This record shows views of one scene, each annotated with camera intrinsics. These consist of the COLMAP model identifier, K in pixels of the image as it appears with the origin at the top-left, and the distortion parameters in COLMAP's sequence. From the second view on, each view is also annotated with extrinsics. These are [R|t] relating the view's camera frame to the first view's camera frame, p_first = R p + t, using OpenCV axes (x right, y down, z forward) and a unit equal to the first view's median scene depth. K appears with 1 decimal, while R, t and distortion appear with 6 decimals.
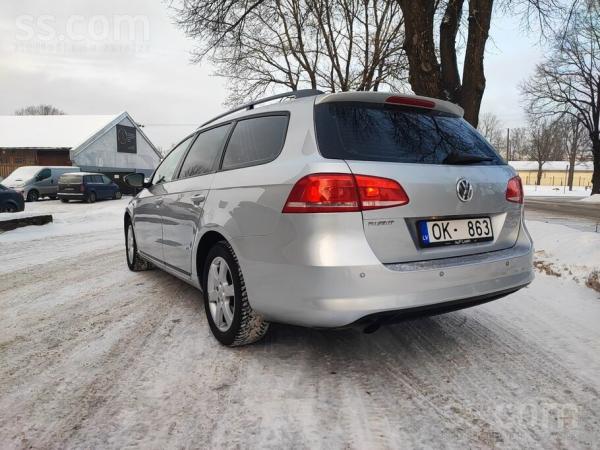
lens RADIAL K [[422.3, 0, 296.0], [0, 422.3, 225.2], [0, 0, 1]] dist [0.041067, -0.034297]
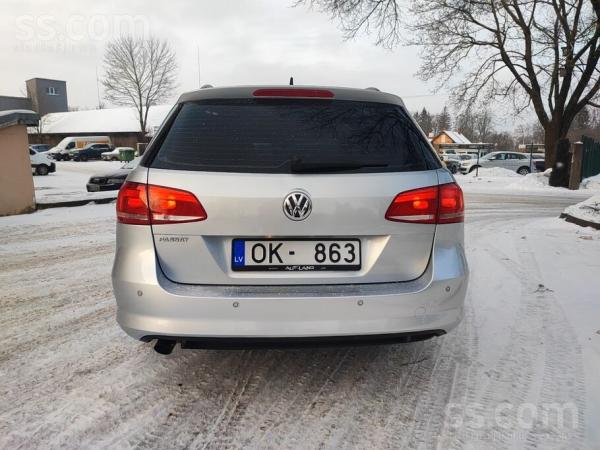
lens RADIAL K [[422.3, 0, 296.0], [0, 422.3, 223.2], [0, 0, 1]] dist [0.041067, -0.034297]
pose [[0.884928, 0.080055, -0.458795, 0.743416], [-0.053361, 0.996057, 0.070878, -0.103497], [0.462660, -0.038240, 0.885710, 0.274558]]
